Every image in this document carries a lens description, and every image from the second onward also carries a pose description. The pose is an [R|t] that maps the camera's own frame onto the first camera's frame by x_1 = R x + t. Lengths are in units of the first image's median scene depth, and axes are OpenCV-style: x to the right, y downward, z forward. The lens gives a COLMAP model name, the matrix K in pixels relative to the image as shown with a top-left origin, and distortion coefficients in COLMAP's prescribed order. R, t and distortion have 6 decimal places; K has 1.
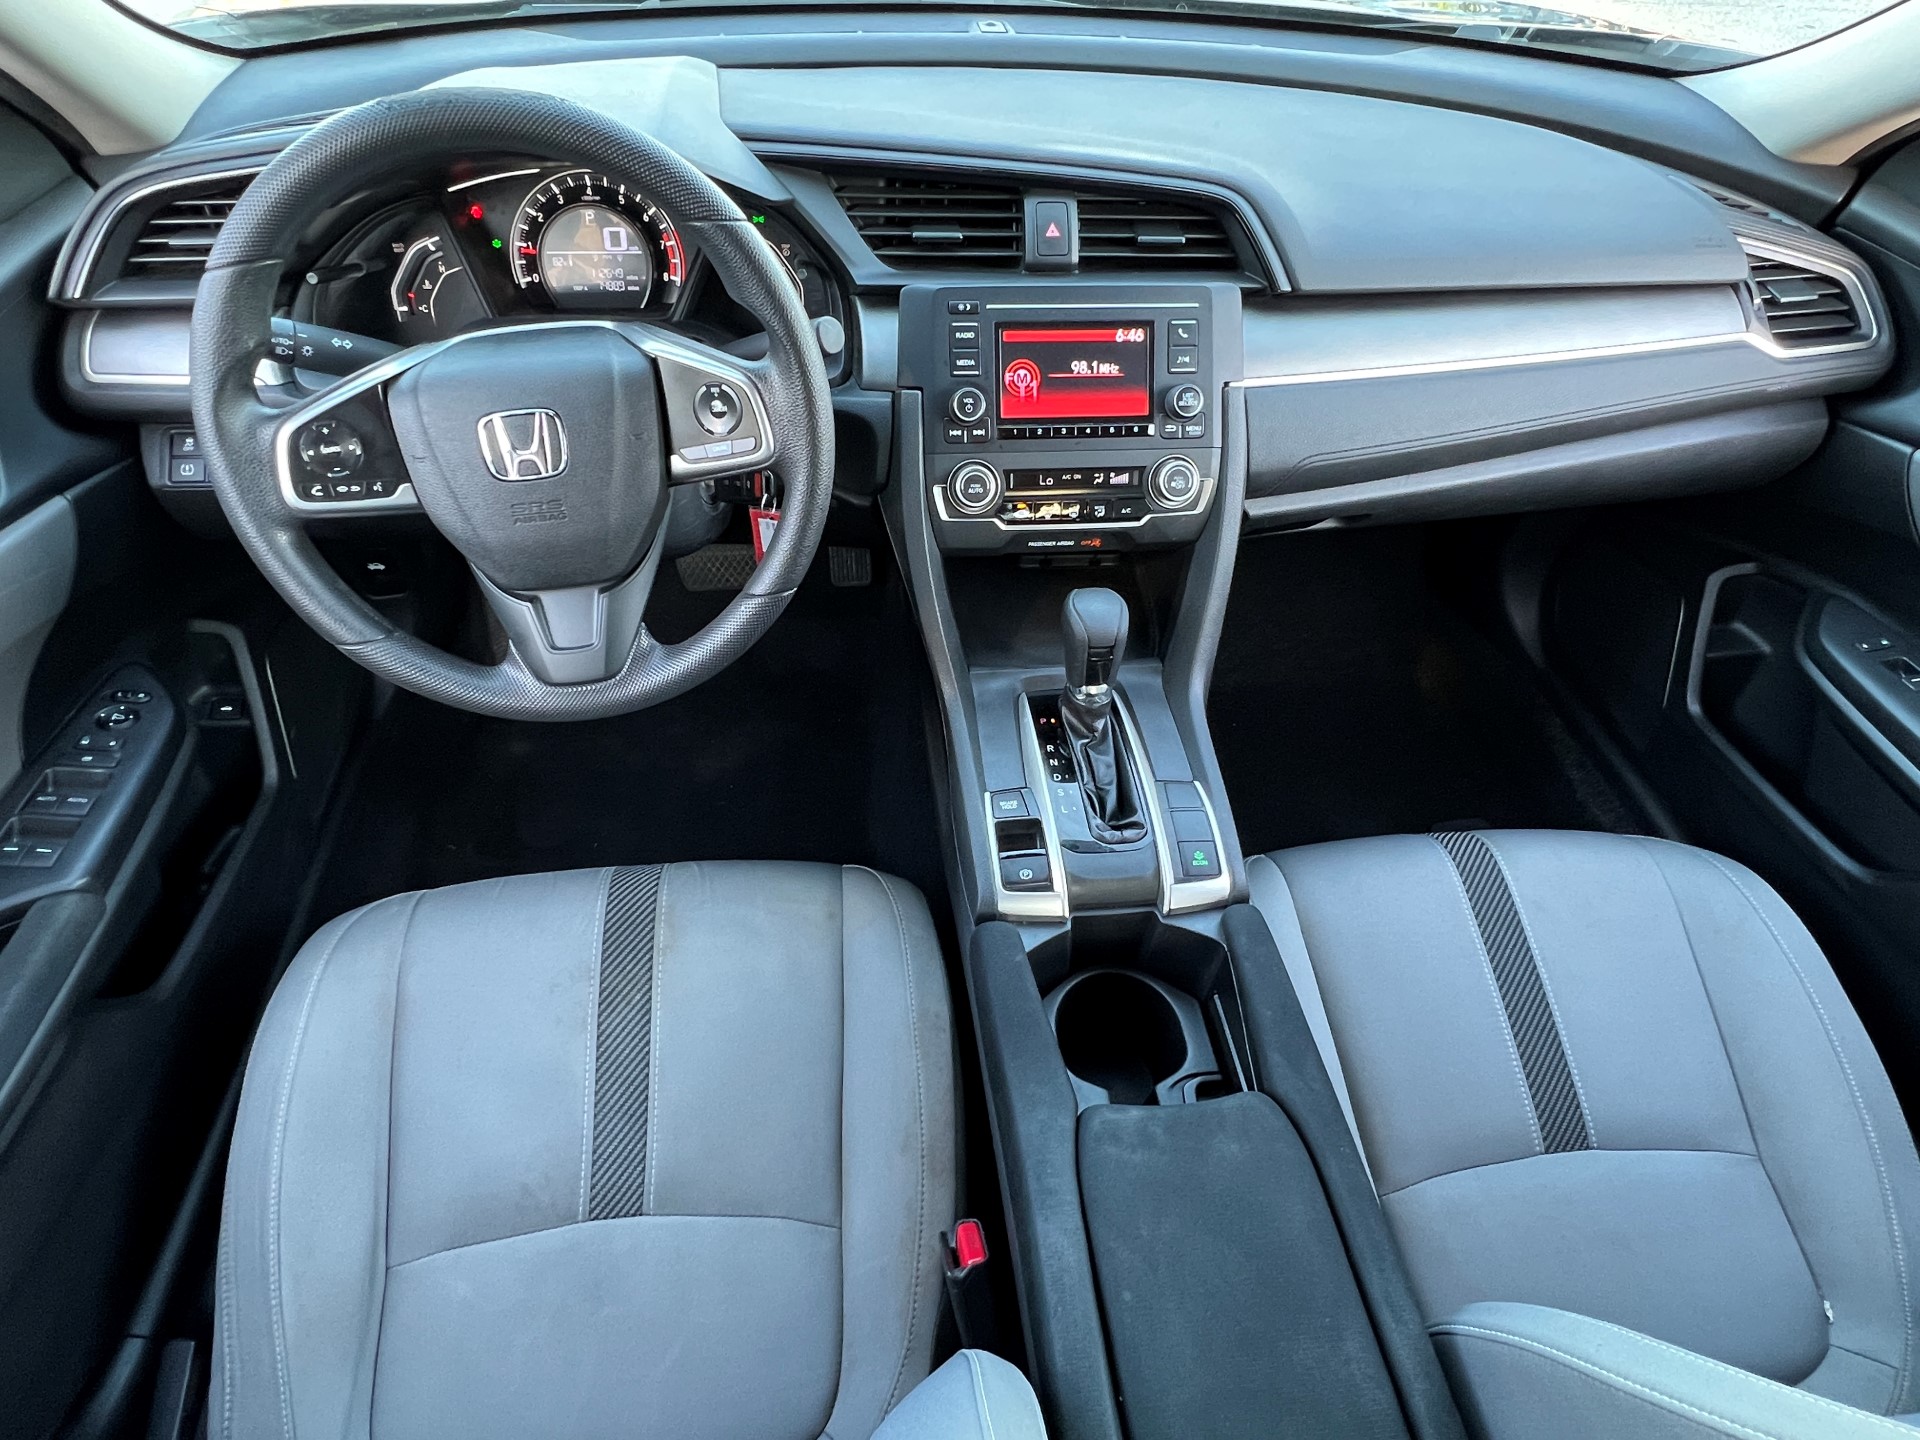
lens RADIAL K [[1087.8, 0, 946.4], [0, 1087.8, 740.1], [0, 0, 1]] dist [0.002155, -0.004124]
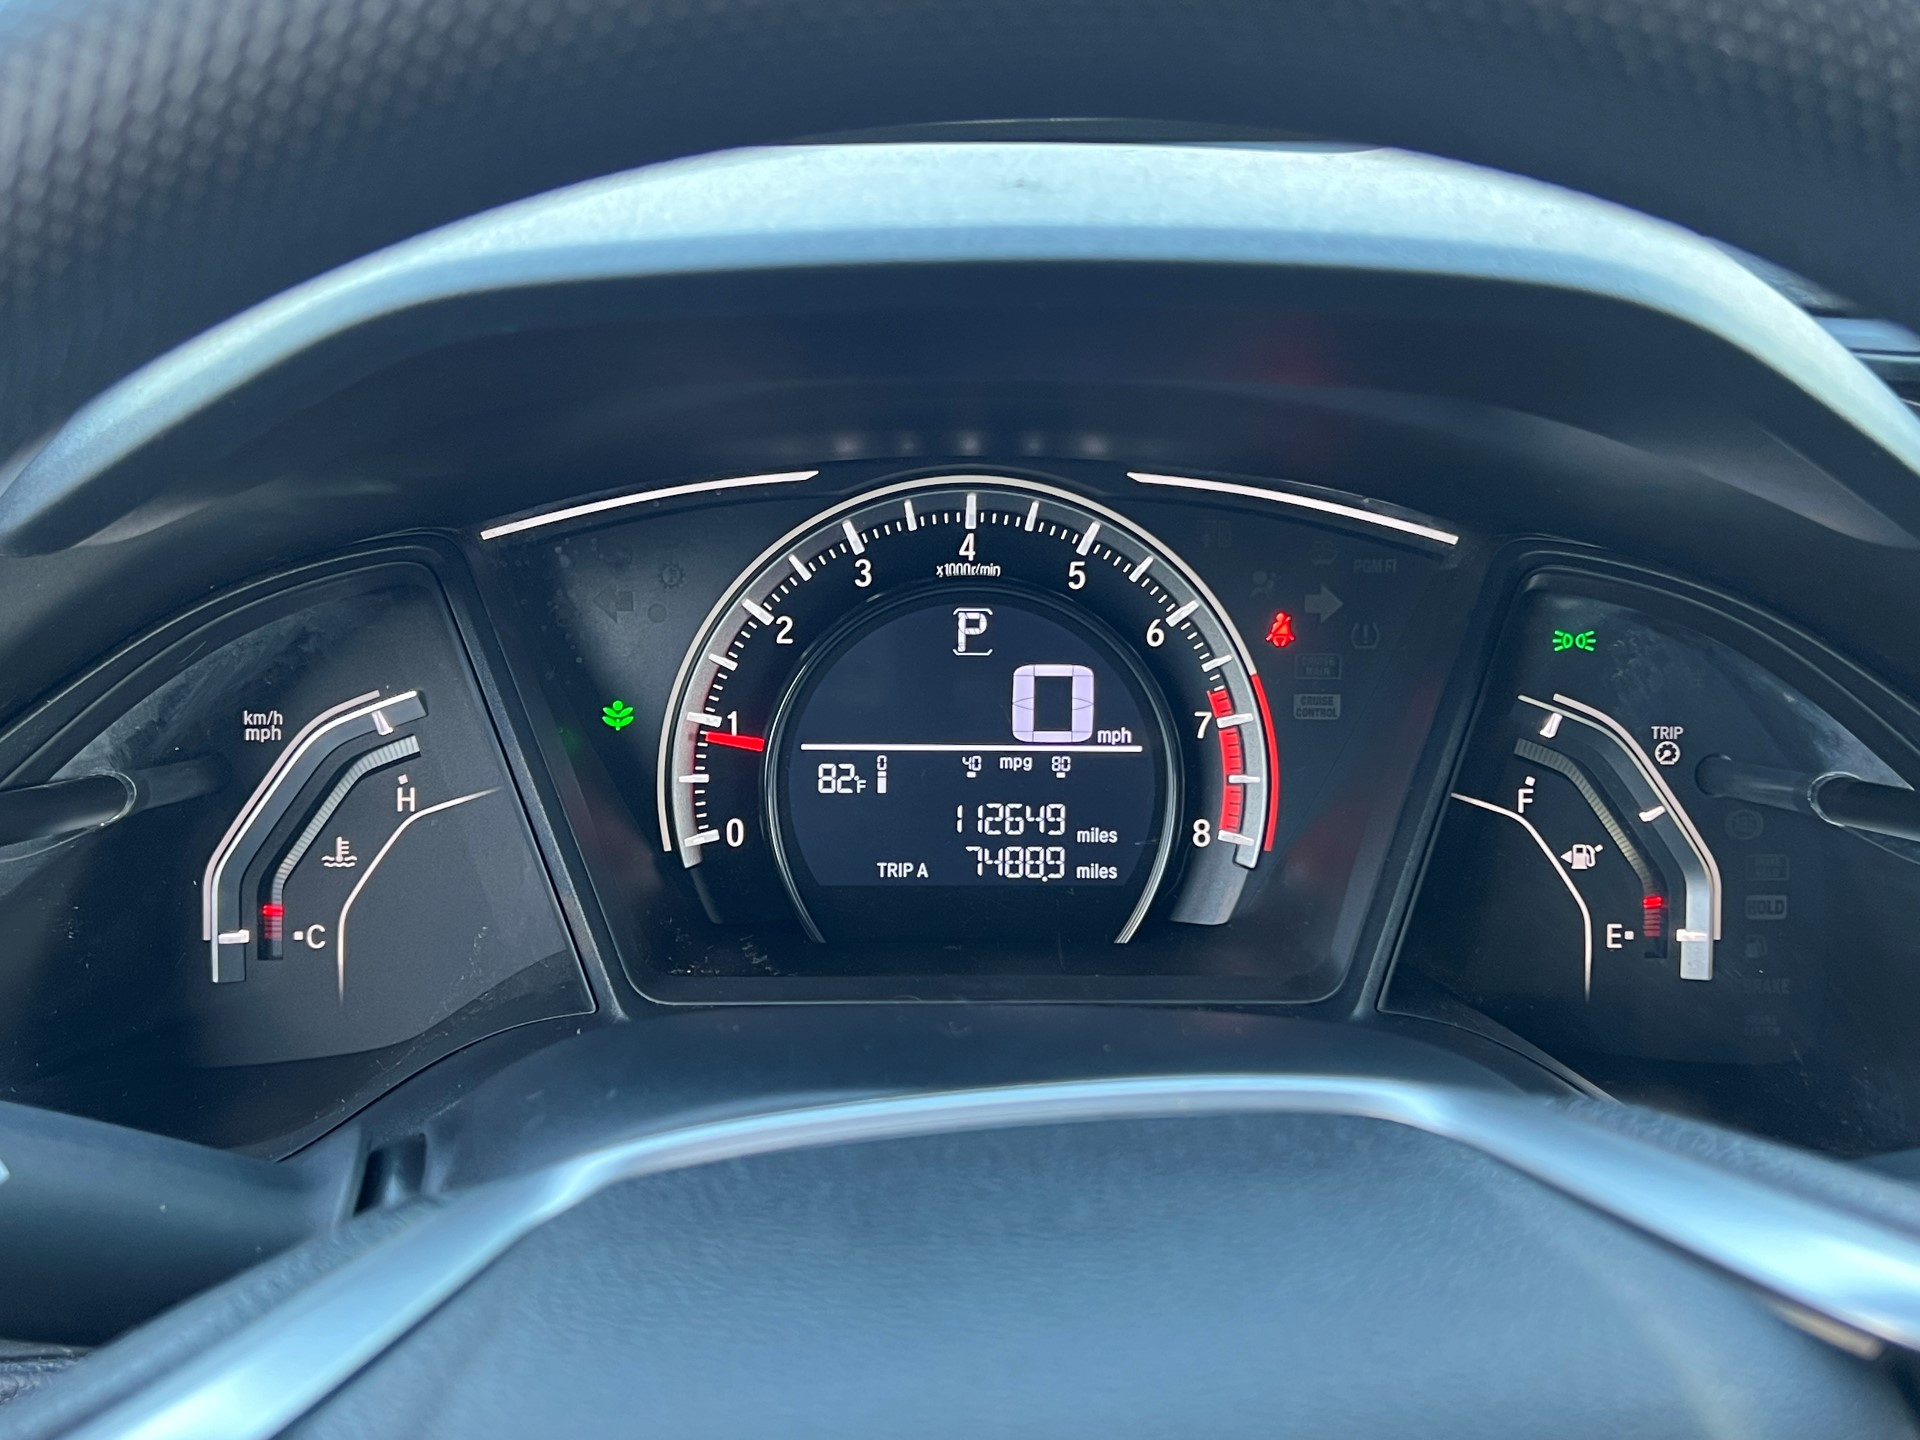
lens RADIAL K [[2106.8, 0, 939.5], [0, 2106.8, 723.8], [0, 0, 1]] dist [0.080512, 0.000000]
pose [[0.997376, 0.006125, -0.072142, -0.315918], [-0.036446, 0.903432, -0.427179, -0.248634], [0.062559, 0.428687, 0.901284, 0.568328]]
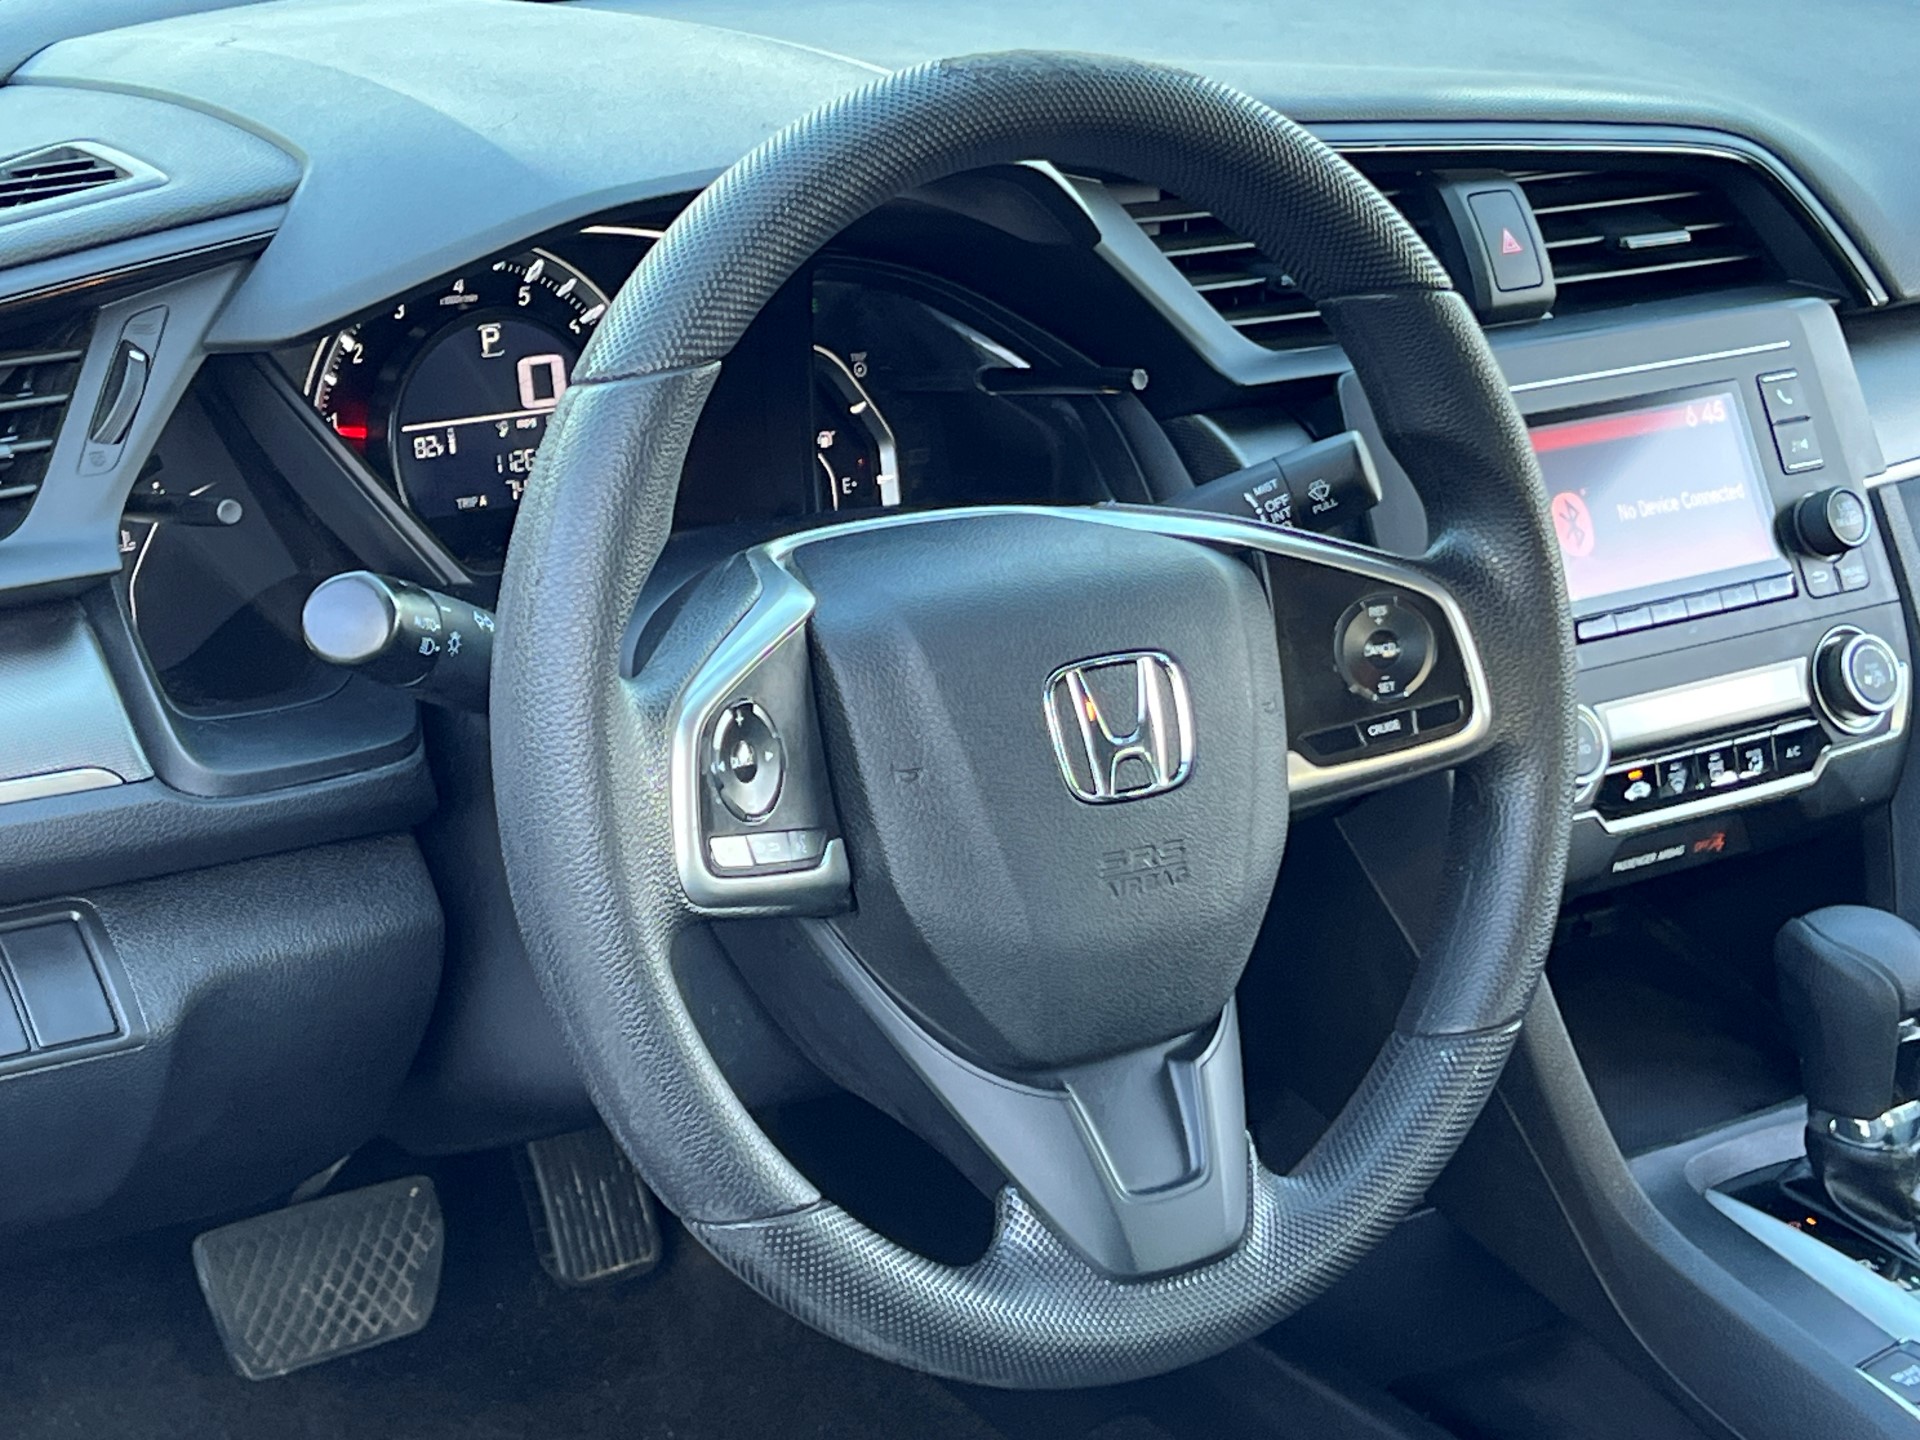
lens RADIAL K [[3869.2, 0, 962.3], [0, 3869.2, 719.4], [0, 0, 1]] dist [0.175763, 0.000000]
pose [[0.847915, -0.158772, 0.505798, -1.005015], [0.326071, 0.908472, -0.261450, 0.102836], [-0.417992, 0.386614, 0.822078, -0.250961]]
